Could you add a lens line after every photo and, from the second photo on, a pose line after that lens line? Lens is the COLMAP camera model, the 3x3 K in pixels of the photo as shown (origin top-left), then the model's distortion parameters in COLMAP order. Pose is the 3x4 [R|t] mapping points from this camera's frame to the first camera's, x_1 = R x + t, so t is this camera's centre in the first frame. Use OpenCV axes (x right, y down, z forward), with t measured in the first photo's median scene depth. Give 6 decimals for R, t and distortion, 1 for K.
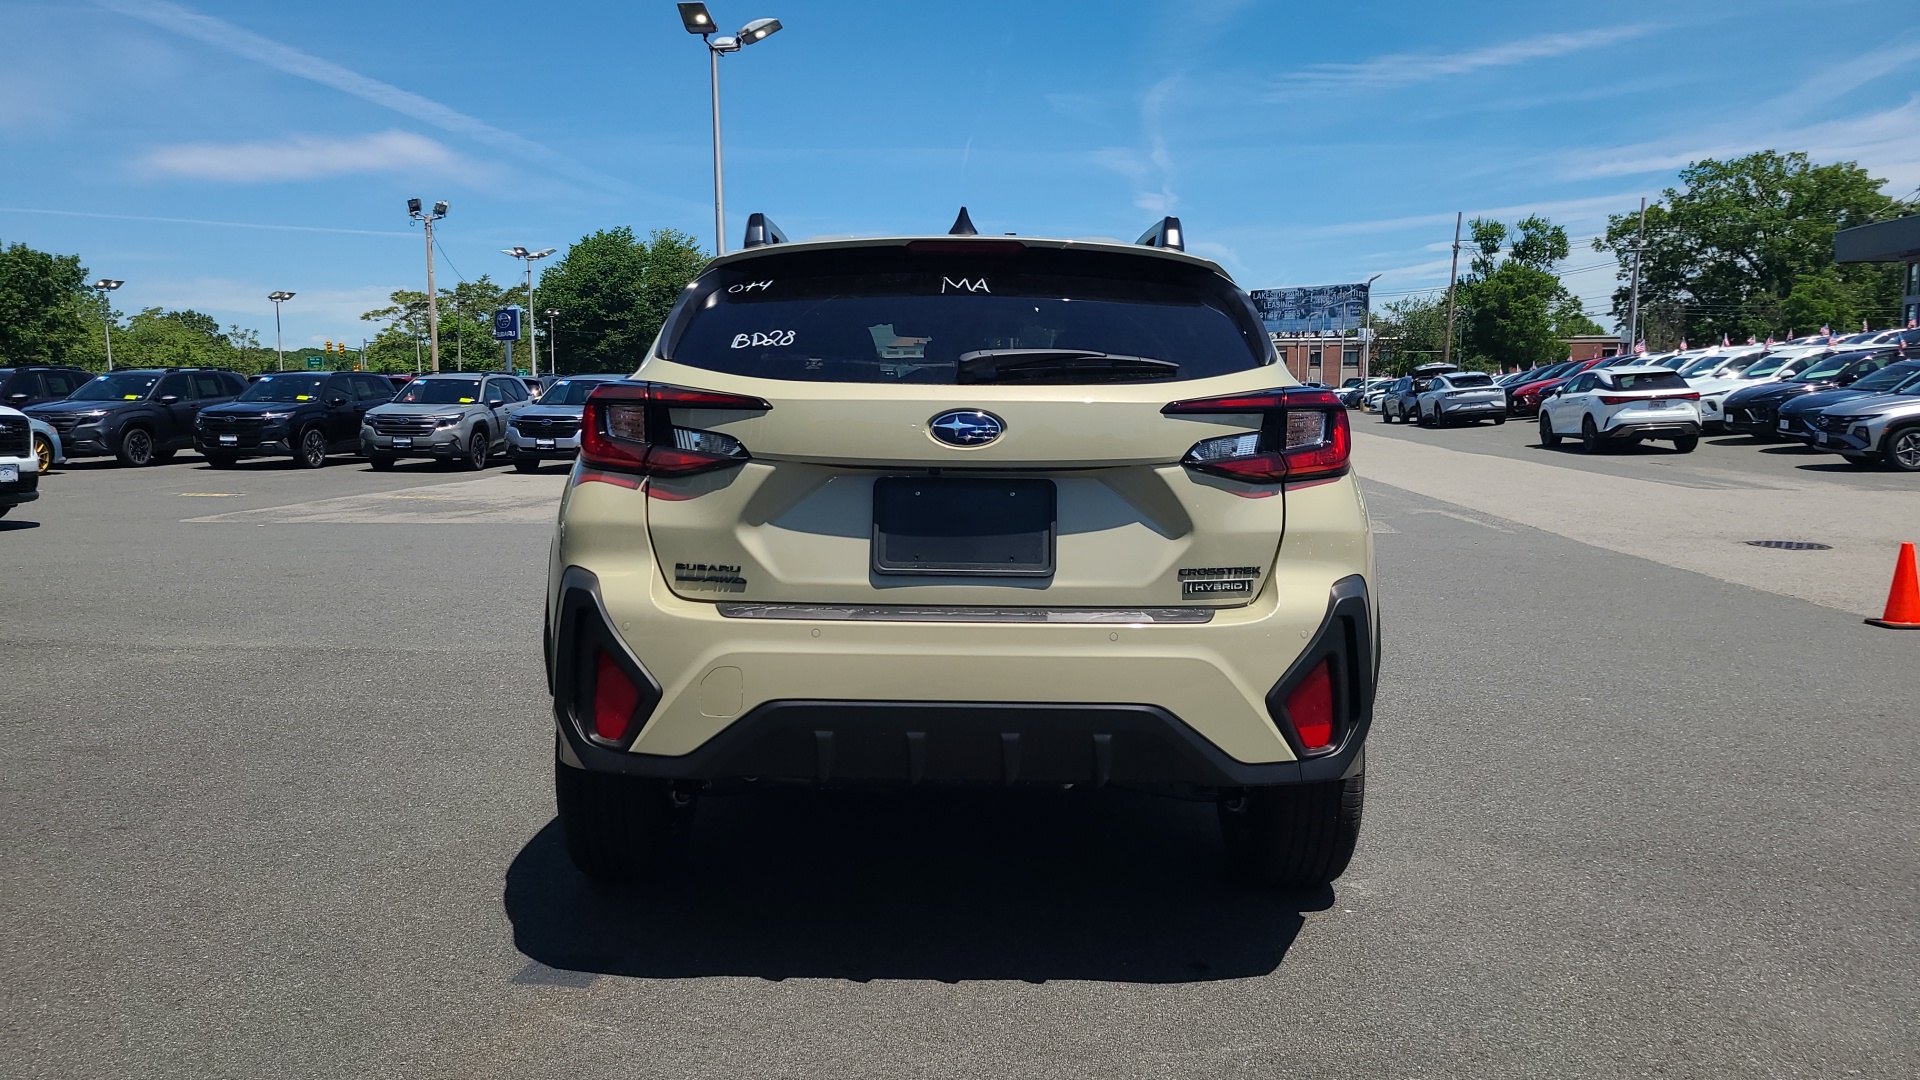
lens RADIAL K [[1442.0, 0, 960.1], [0, 1442.0, 549.7], [0, 0, 1]] dist [0.050302, -0.002674]
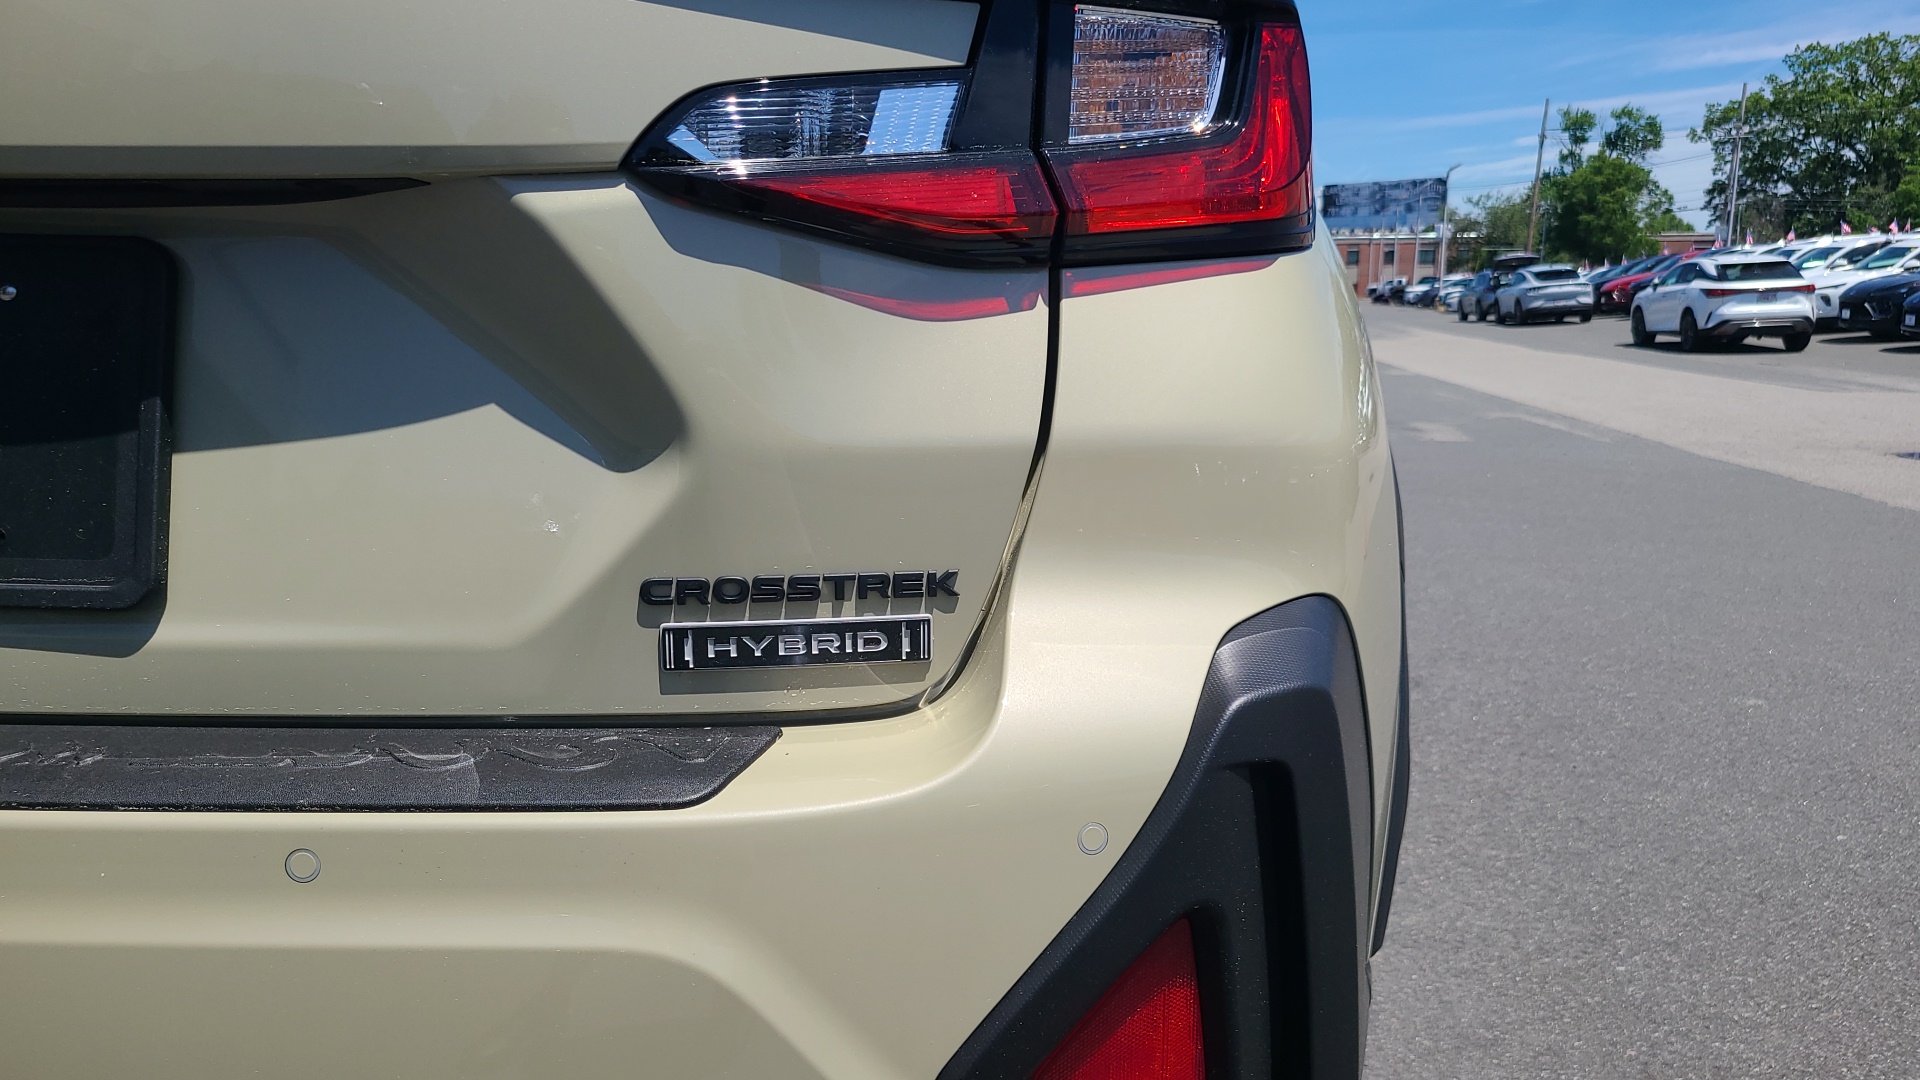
lens RADIAL K [[1437.1, 0, 962.7], [0, 1437.1, 565.6], [0, 0, 1]] dist [0.025339, -0.001942]
pose [[0.999021, 0.009893, -0.043127, 0.023033], [-0.006519, 0.996957, 0.077683, -0.001101], [0.043764, -0.077326, 0.996045, 0.076096]]
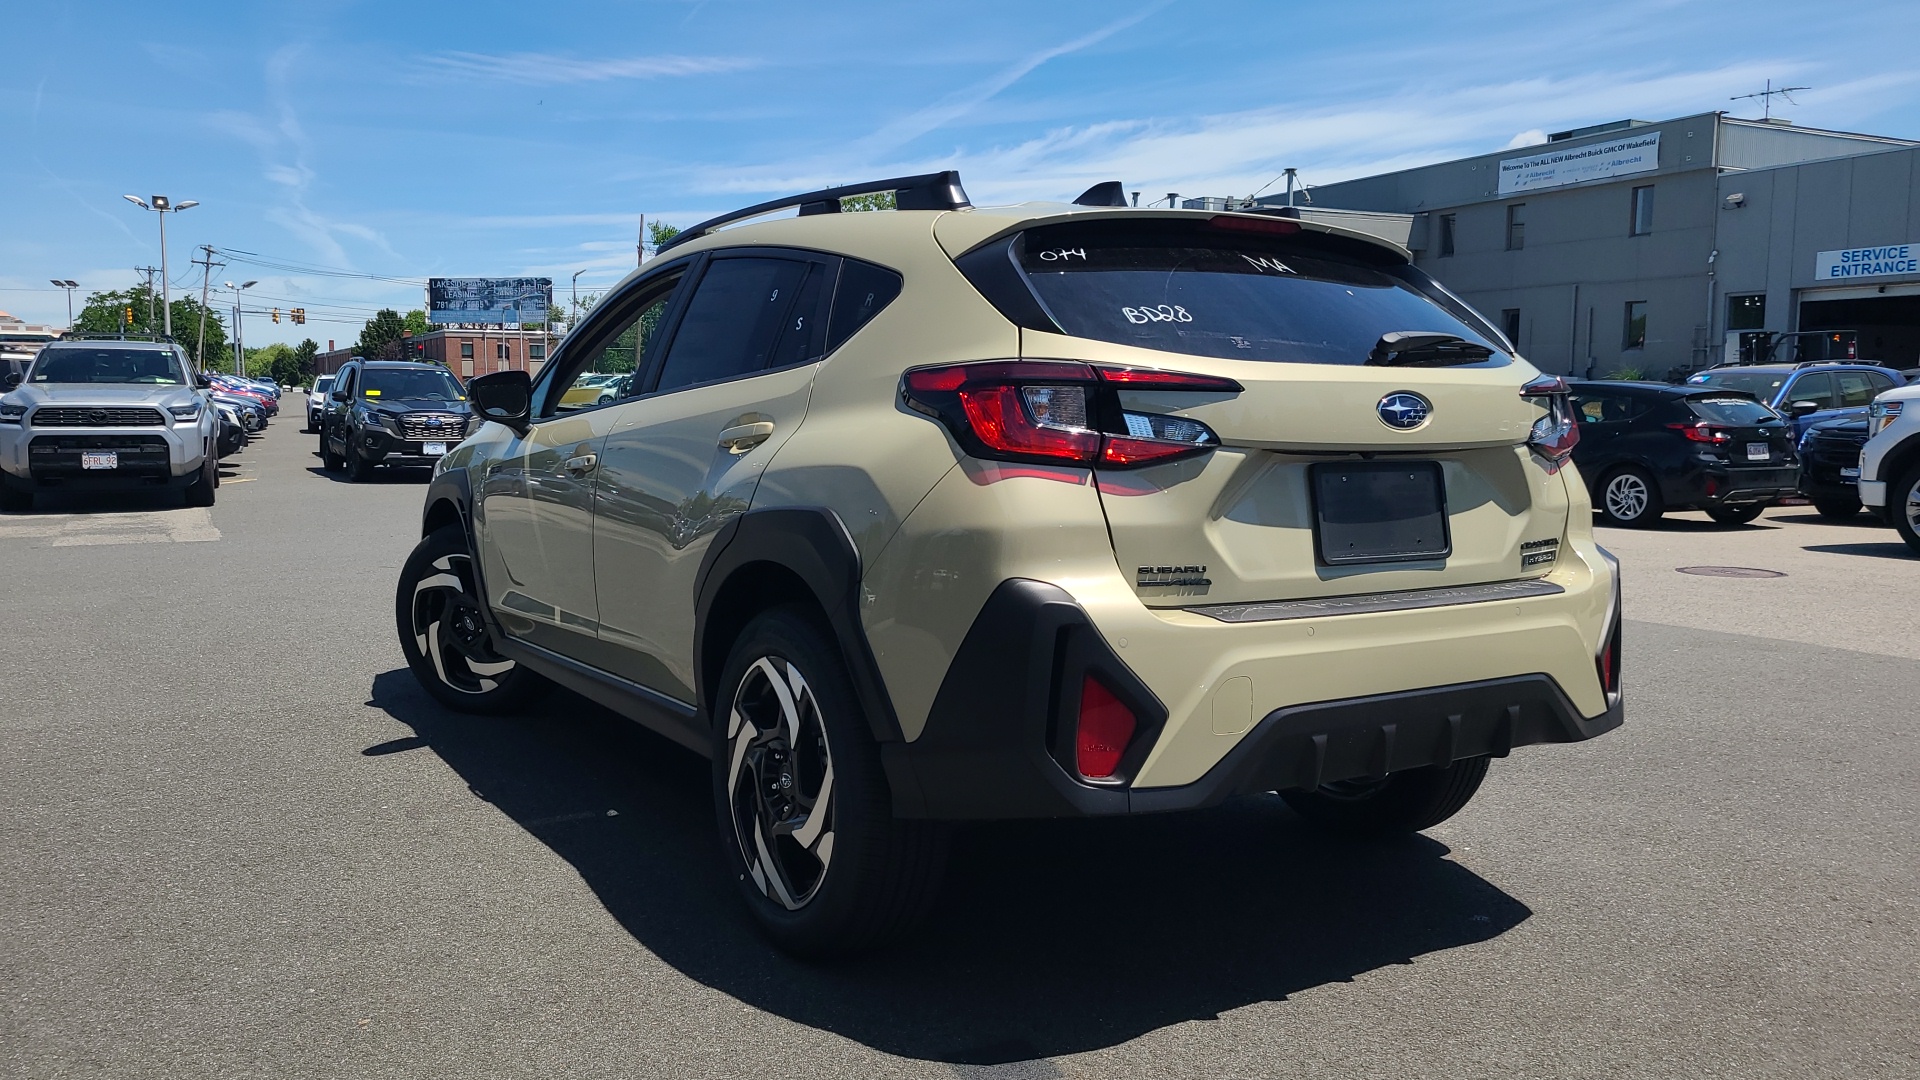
lens RADIAL K [[1430.4, 0, 952.8], [0, 1430.4, 536.7], [0, 0, 1]] dist [0.034213, -0.003220]
pose [[0.846206, -0.049141, 0.530586, -0.078309], [0.050991, 0.998637, 0.011166, -0.002549], [-0.530411, 0.017606, 0.847558, 0.033884]]
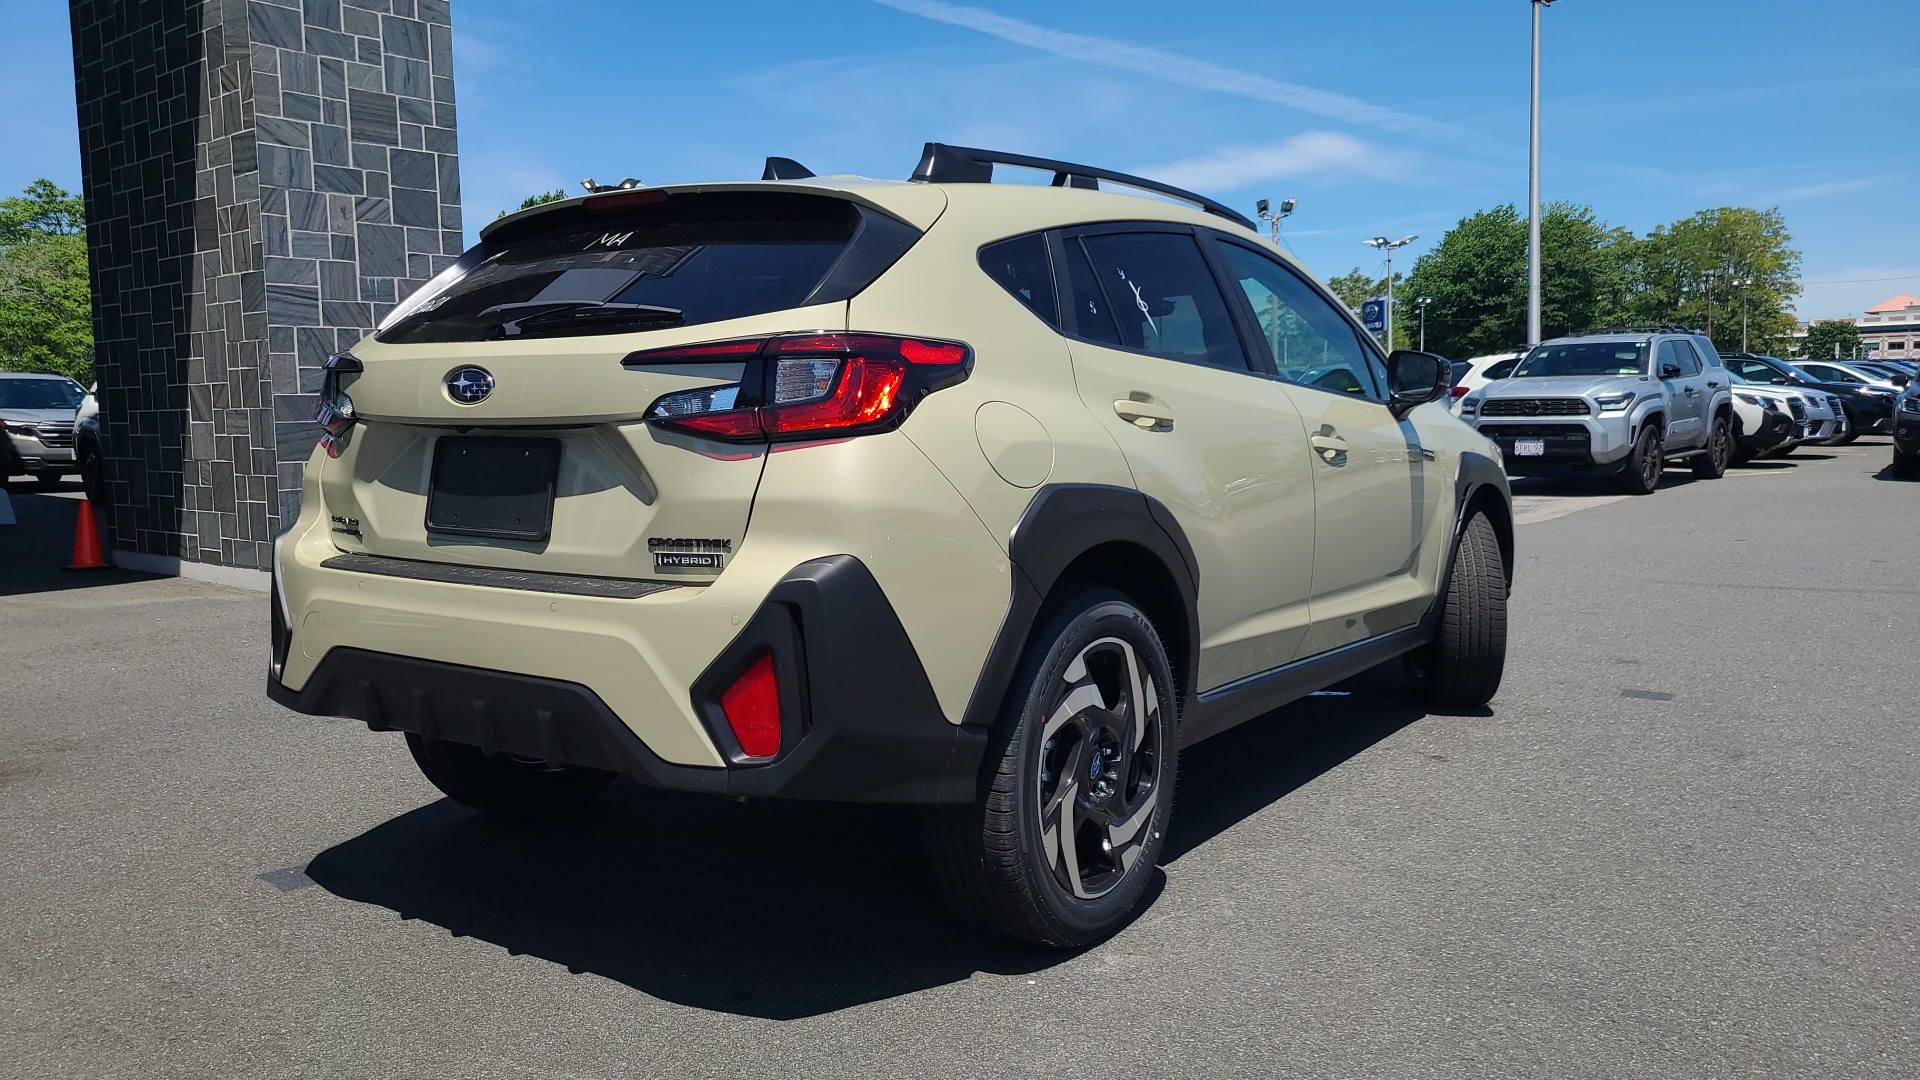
lens RADIAL K [[1464.6, 0, 960.0], [0, 1464.6, 540.0], [0, 0, 1]] dist [0.029189, -0.009981]
pose [[0.820244, 0.036926, -0.570821, 0.085589], [-0.038738, 0.999209, 0.008974, -0.000125], [0.570701, 0.014752, 0.821025, 0.037638]]
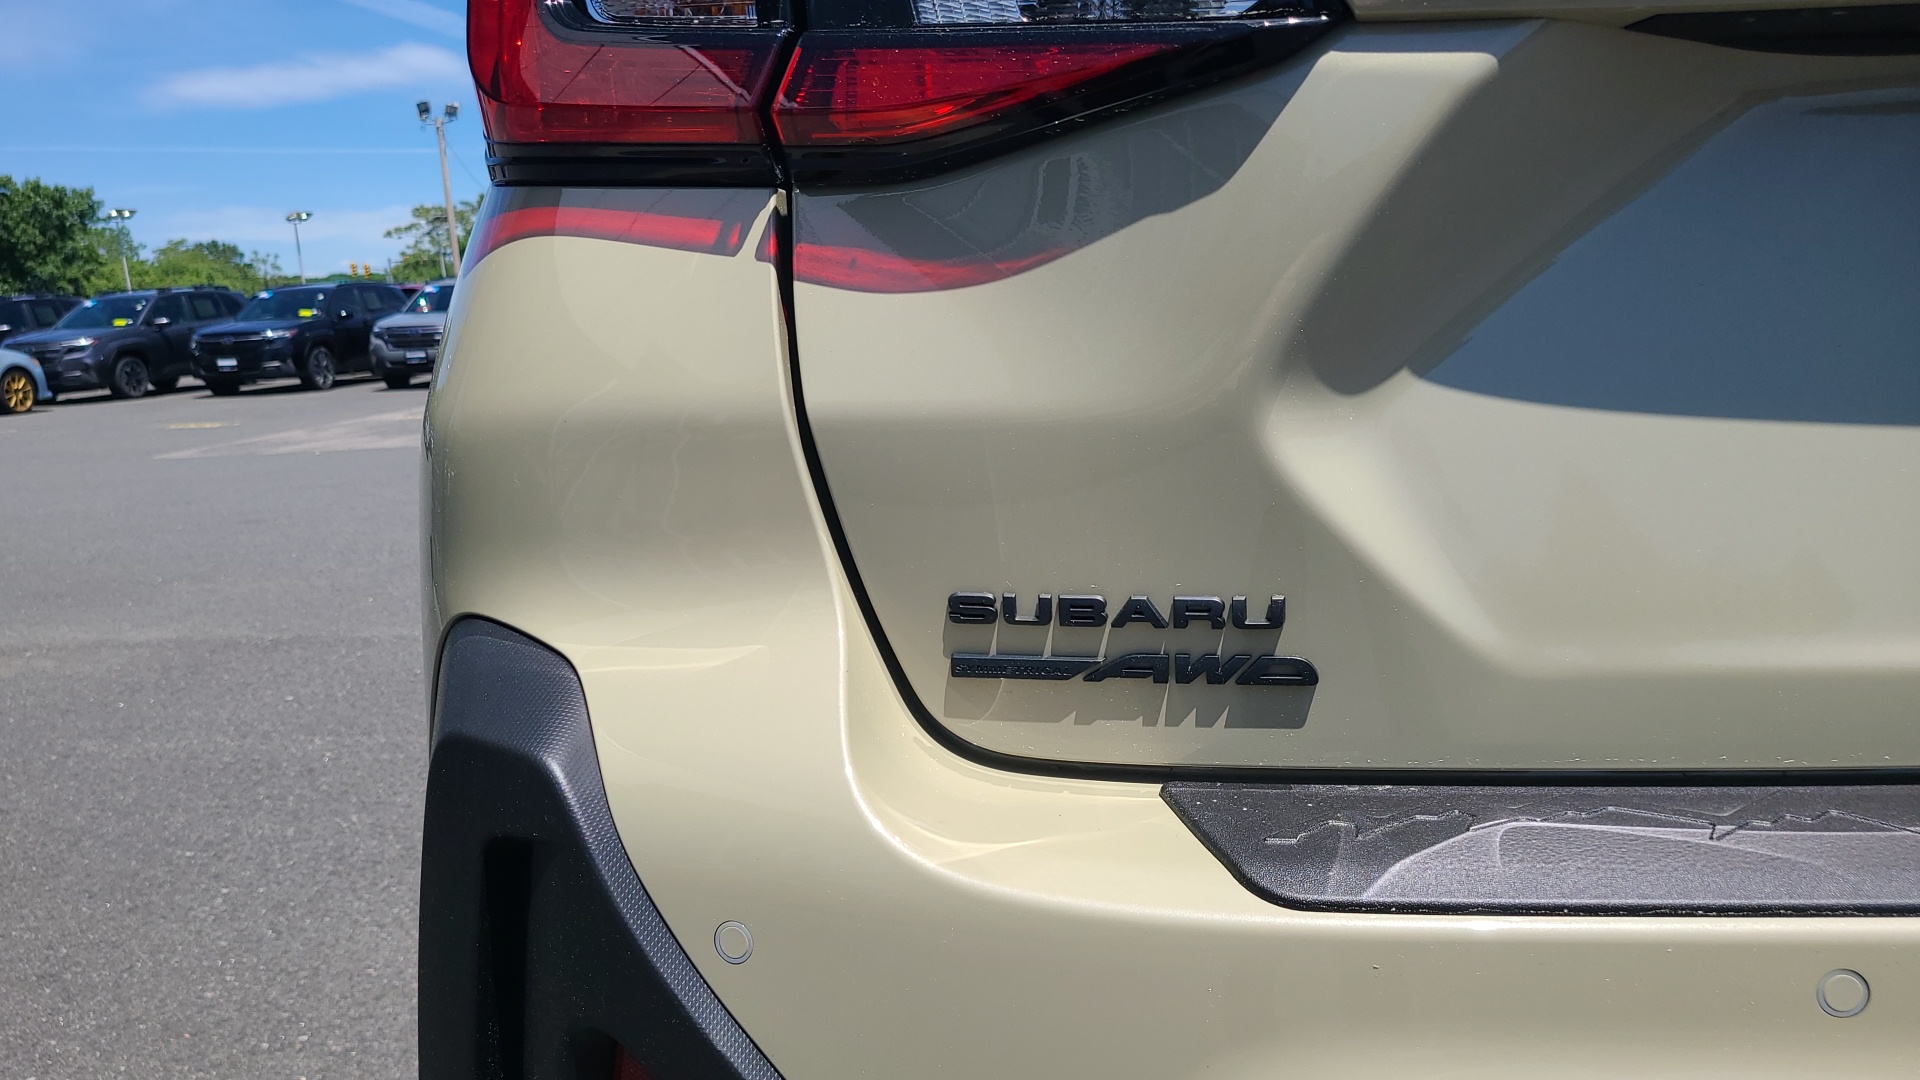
lens RADIAL K [[1441.7, 0, 960.0], [0, 1441.7, 540.0], [0, 0, 1]] dist [0.036204, -0.001566]
pose [[0.998226, -0.050592, -0.031389, -0.019633], [0.052557, 0.996480, 0.065310, -0.001244], [0.027974, -0.066843, 0.997371, 0.082916]]
